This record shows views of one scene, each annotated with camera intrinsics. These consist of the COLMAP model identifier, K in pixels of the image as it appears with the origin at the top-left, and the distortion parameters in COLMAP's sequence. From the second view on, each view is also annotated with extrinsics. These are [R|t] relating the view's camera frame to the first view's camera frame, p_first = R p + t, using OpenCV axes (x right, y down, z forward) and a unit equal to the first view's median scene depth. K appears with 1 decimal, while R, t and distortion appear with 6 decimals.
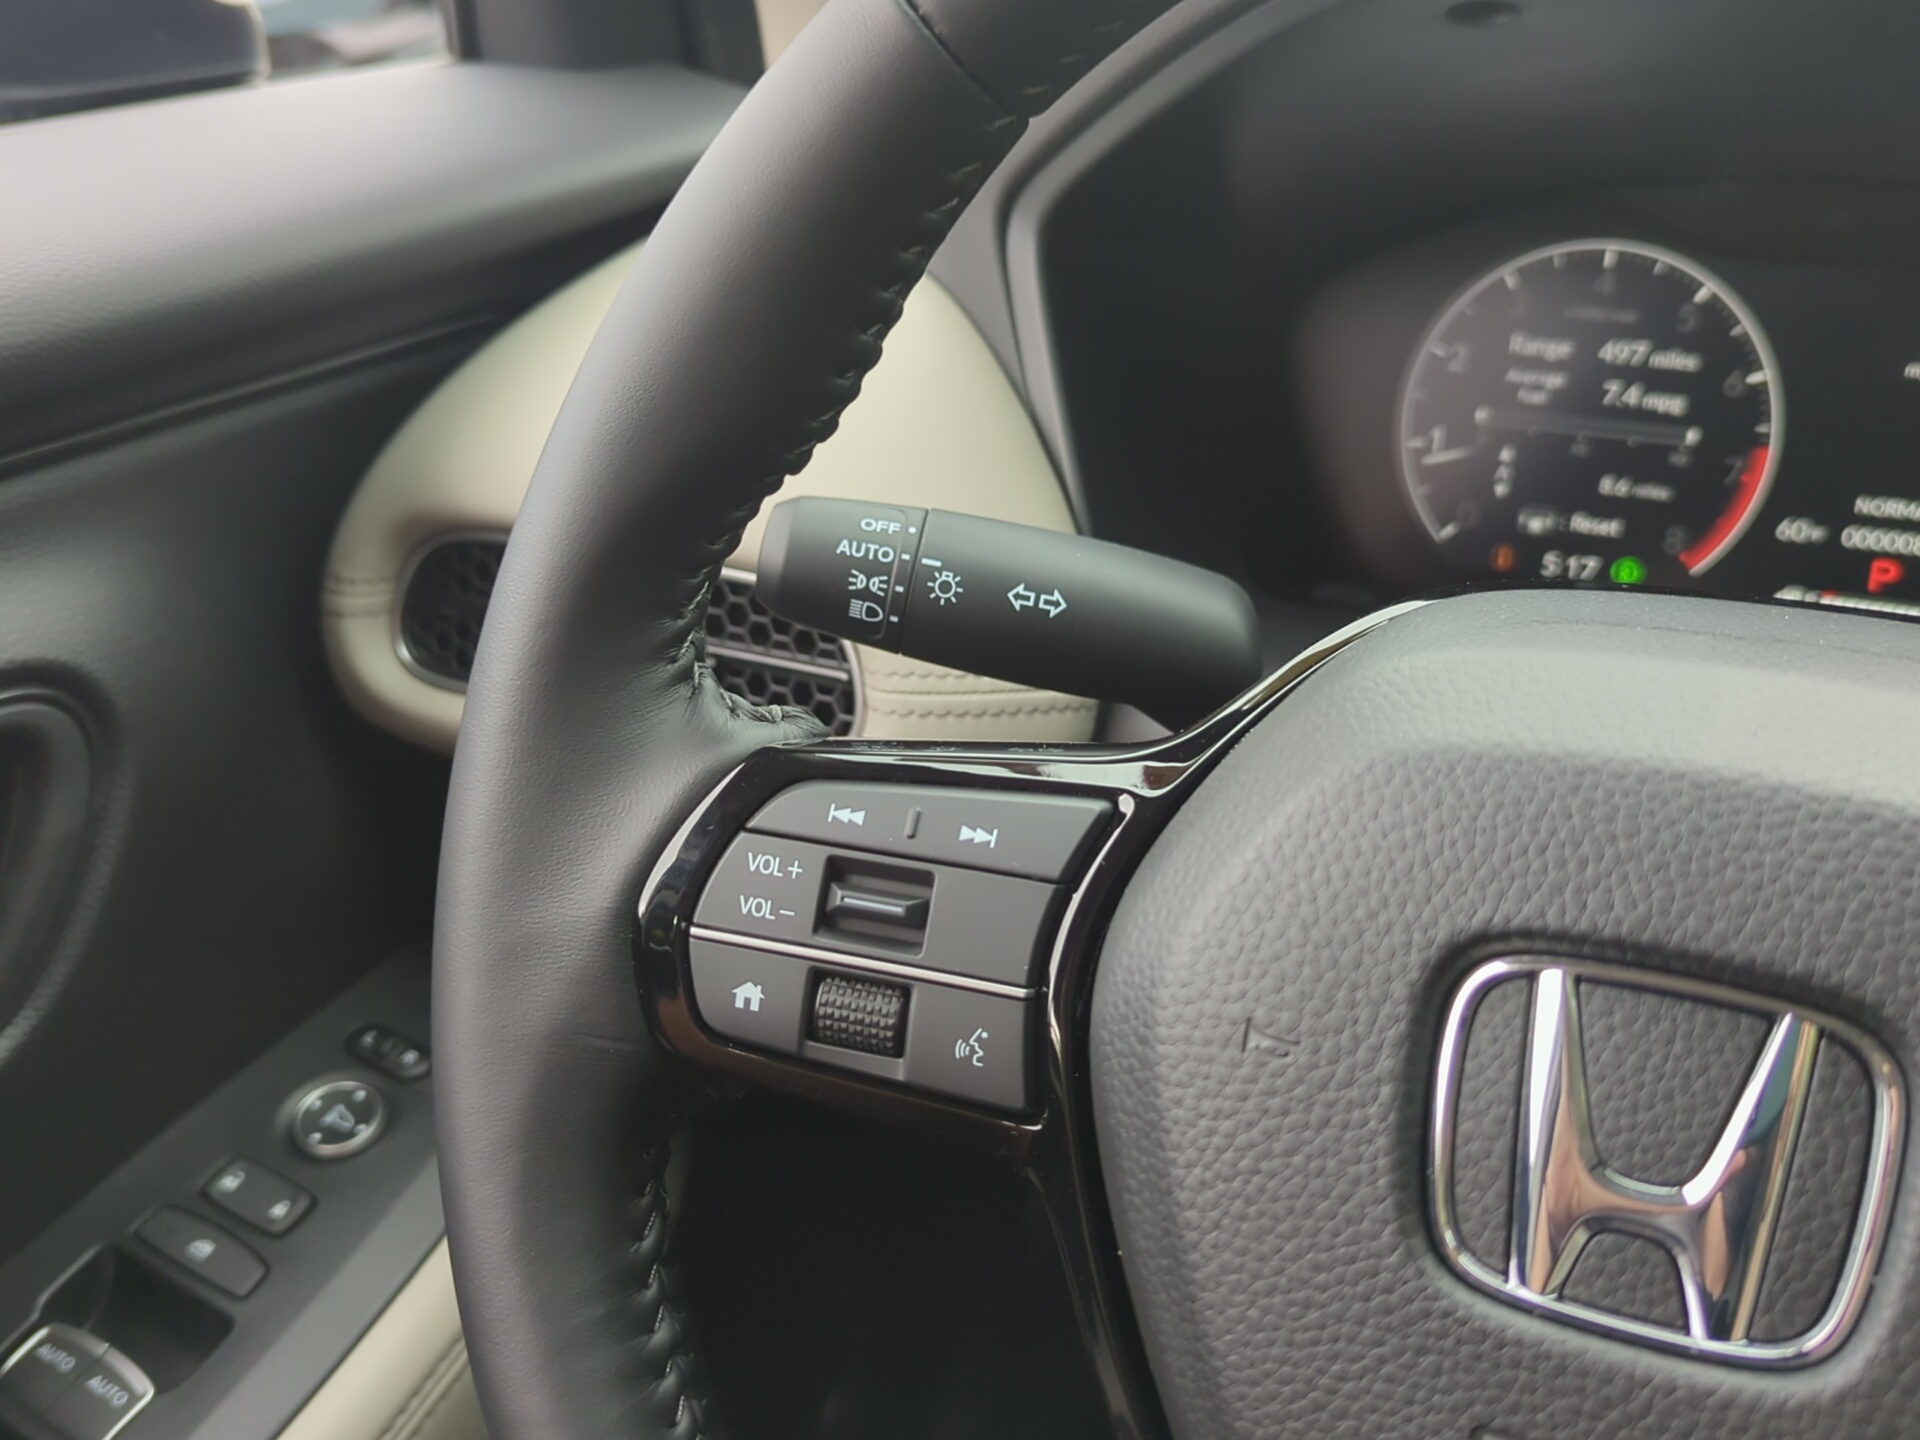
lens RADIAL K [[2019.6, 0, 978.6], [0, 2019.6, 701.1], [0, 0, 1]] dist [0.063942, -0.129494]
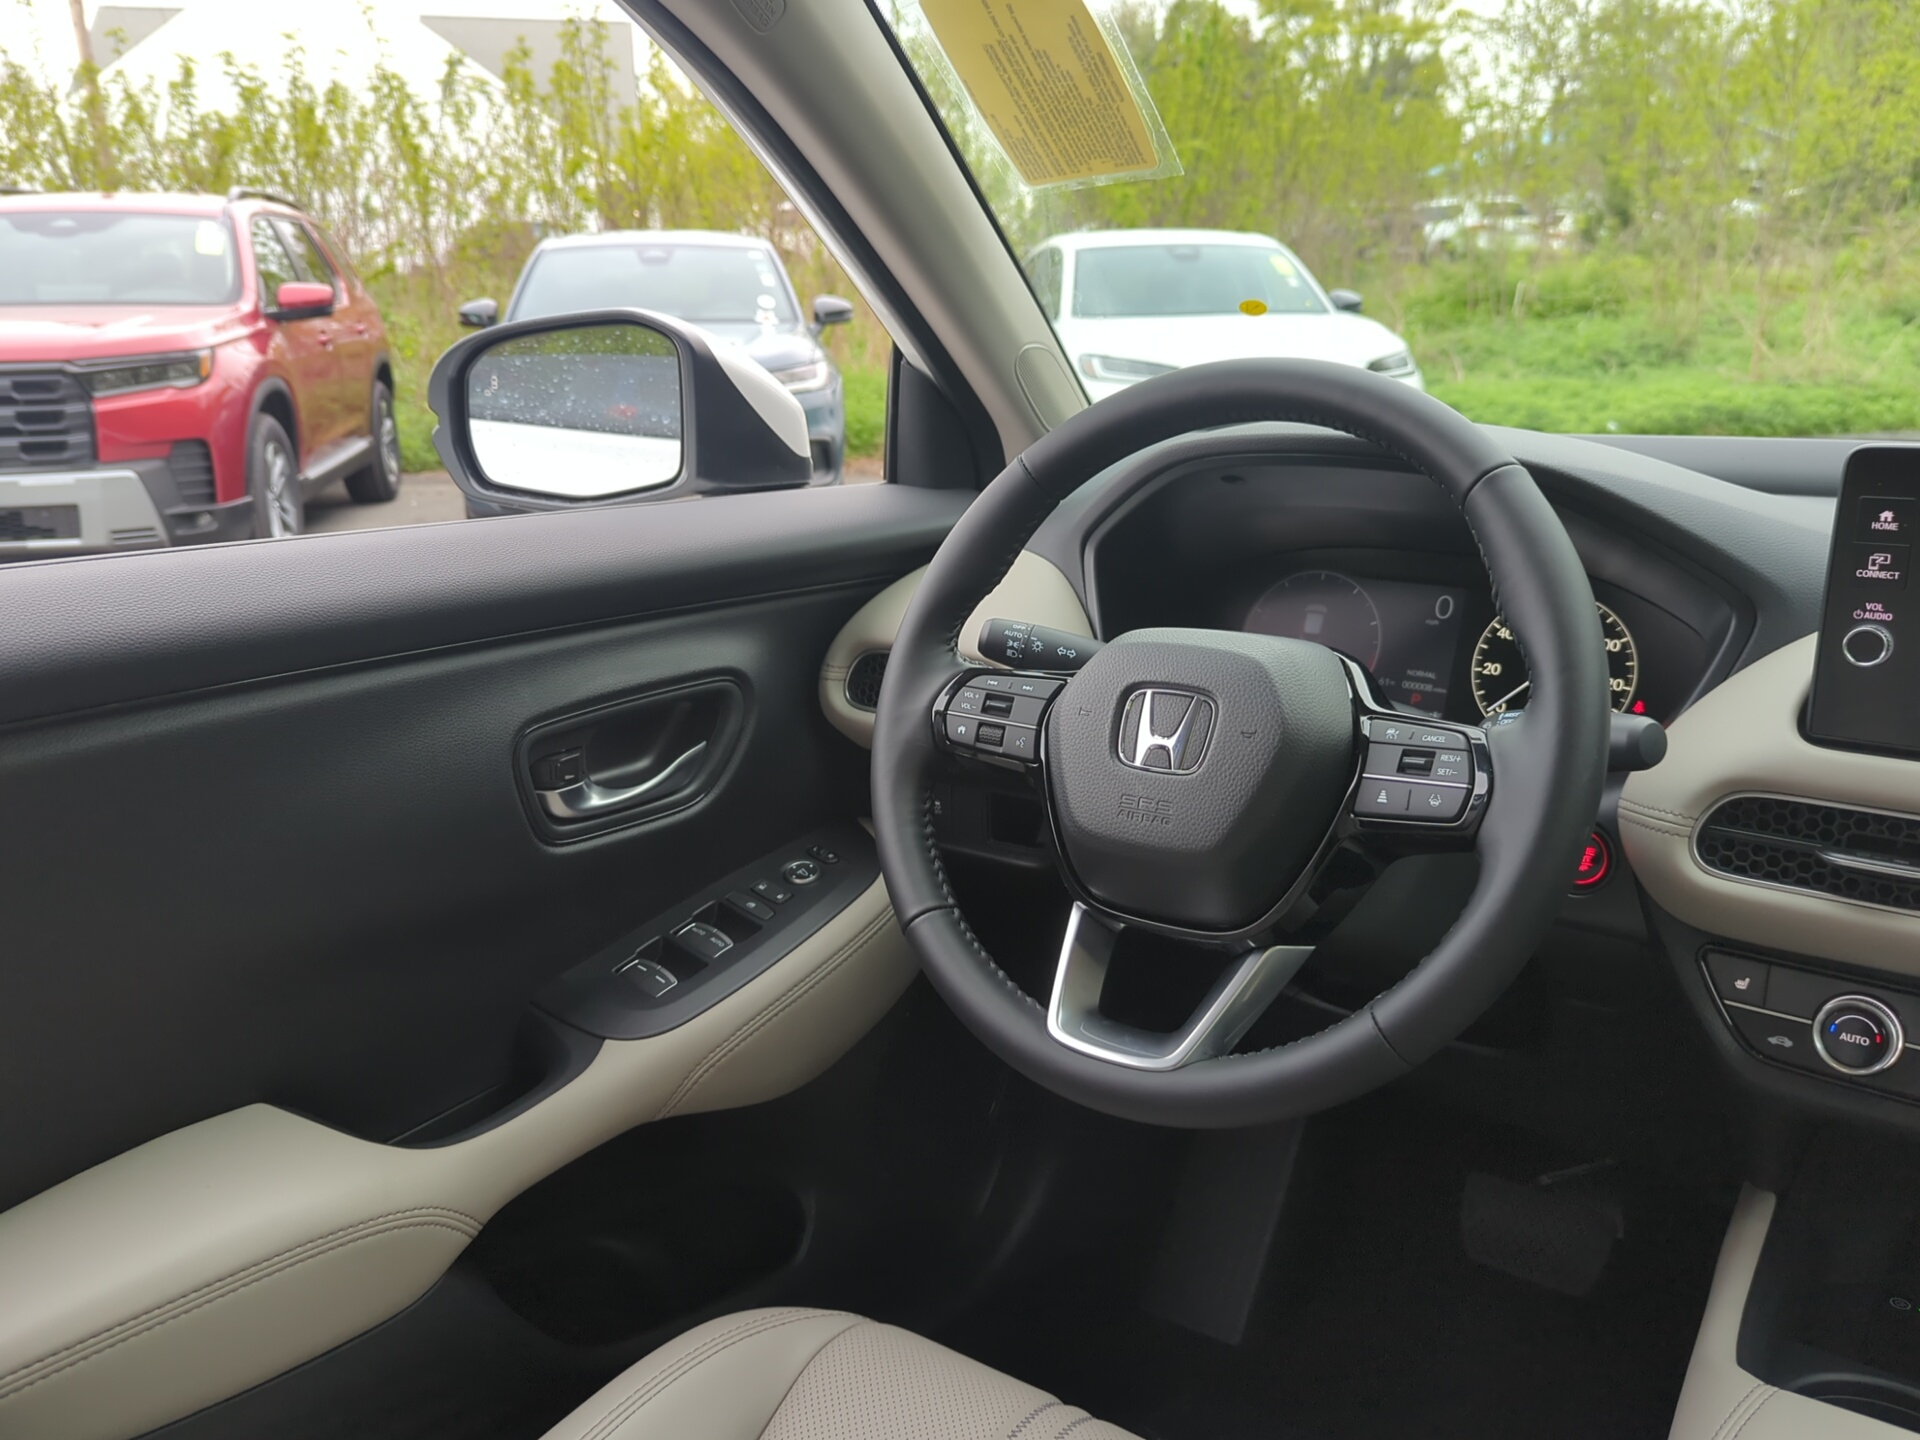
lens RADIAL K [[1511.4, 0, 992.7], [0, 1511.4, 716.8], [0, 0, 1]] dist [0.034651, -0.038257]
pose [[0.989078, 0.070524, -0.129425, 0.231134], [-0.091782, 0.981771, -0.166439, 0.457767], [0.115328, 0.176500, 0.977521, -1.300020]]
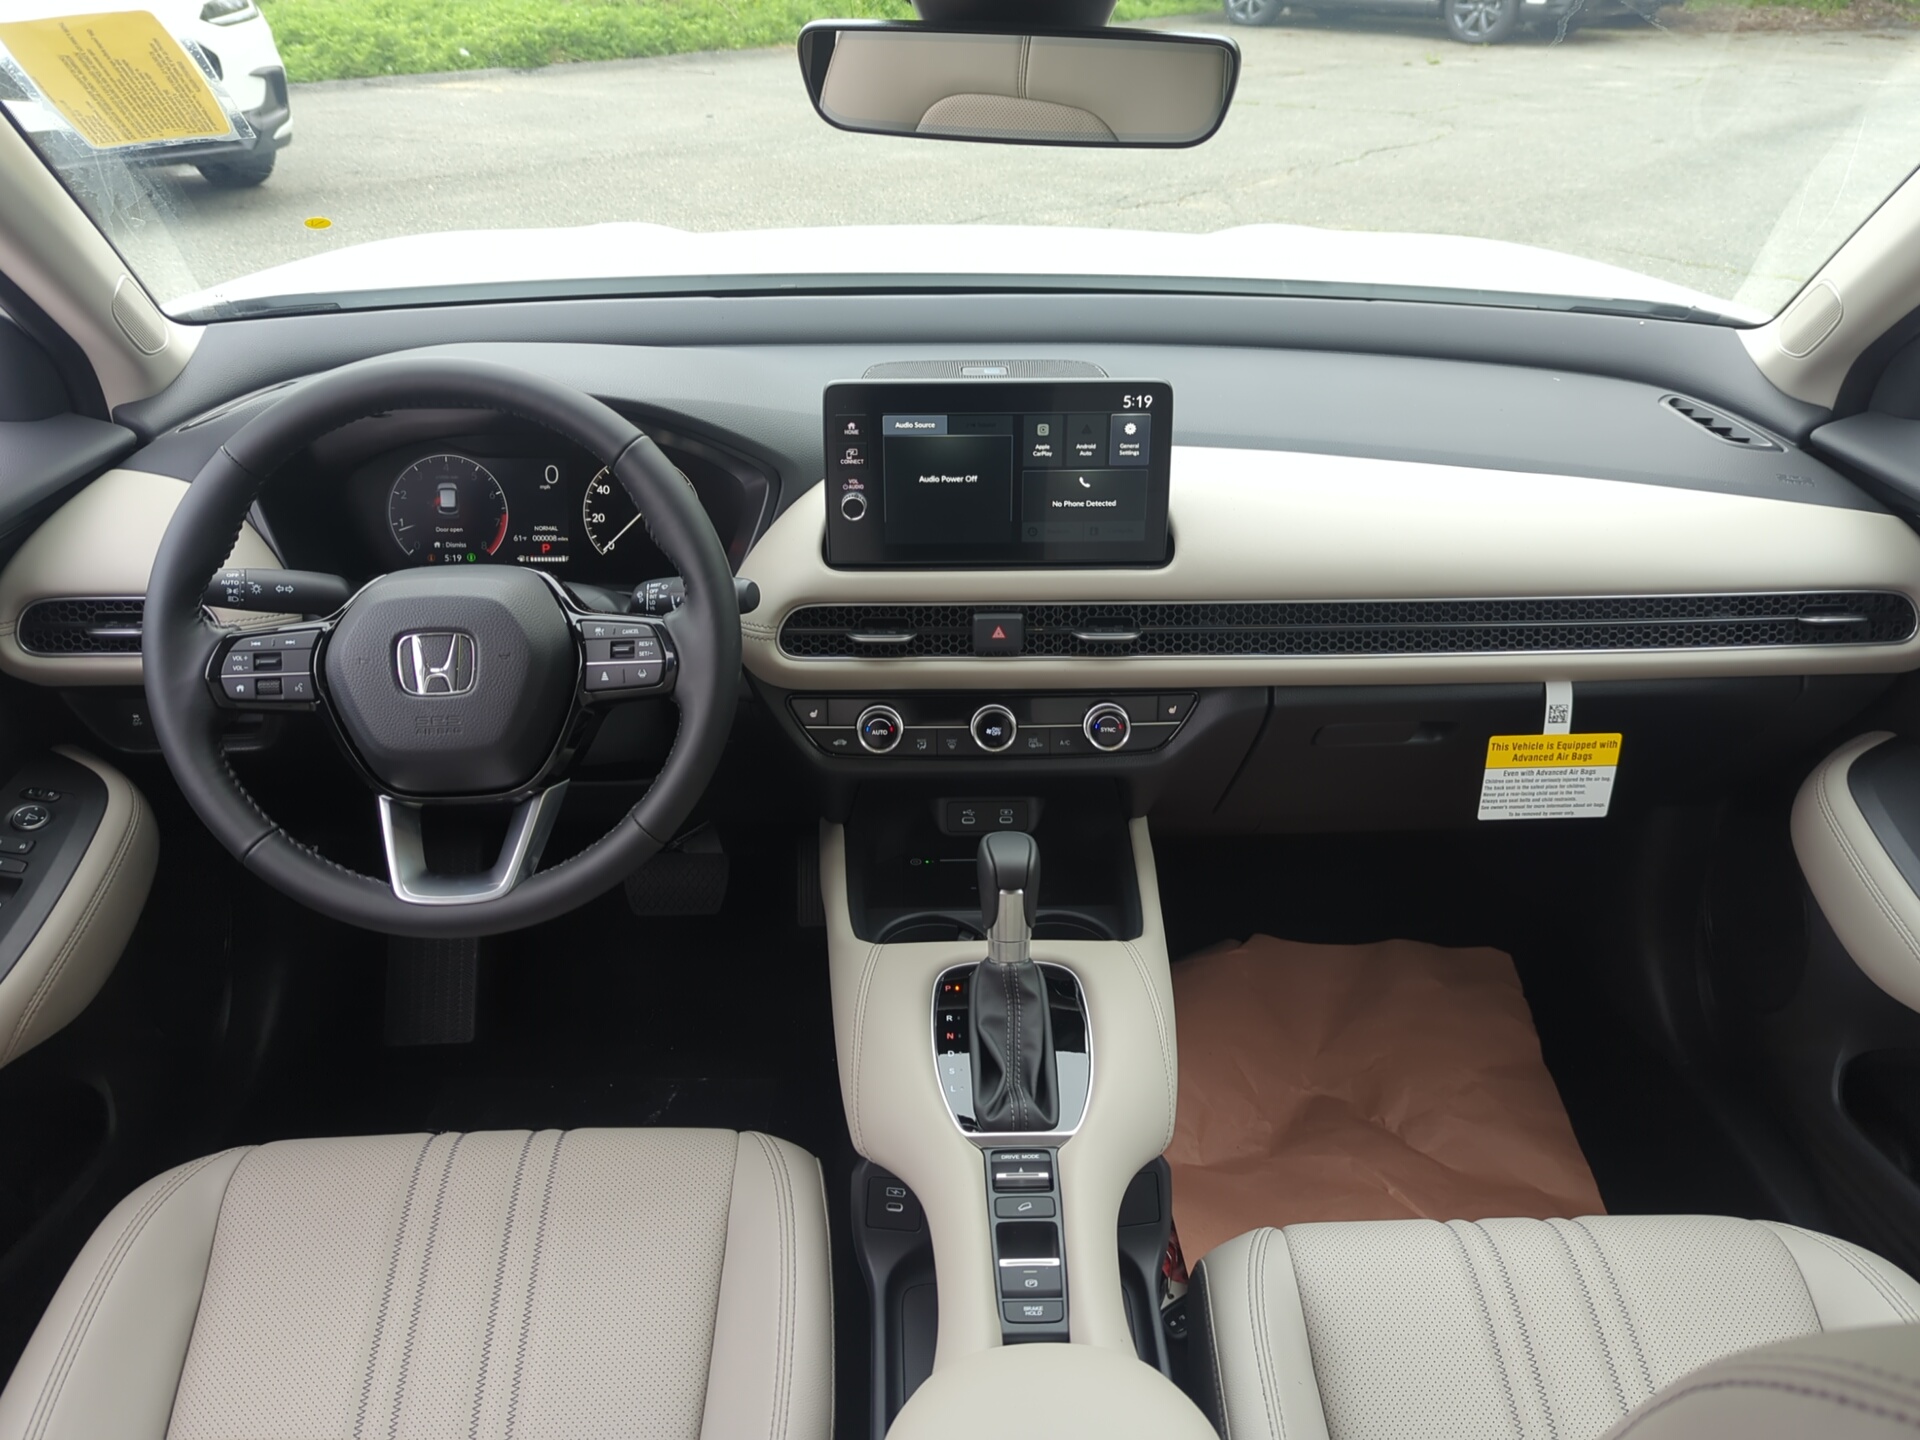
lens RADIAL K [[1476.6, 0, 956.0], [0, 1476.6, 705.7], [0, 0, 1]] dist [0.034003, -0.005434]
pose [[0.859206, -0.185137, 0.476958, -0.261579], [0.164934, 0.982693, 0.084328, 0.137630], [-0.484315, 0.006212, 0.874872, -2.044250]]
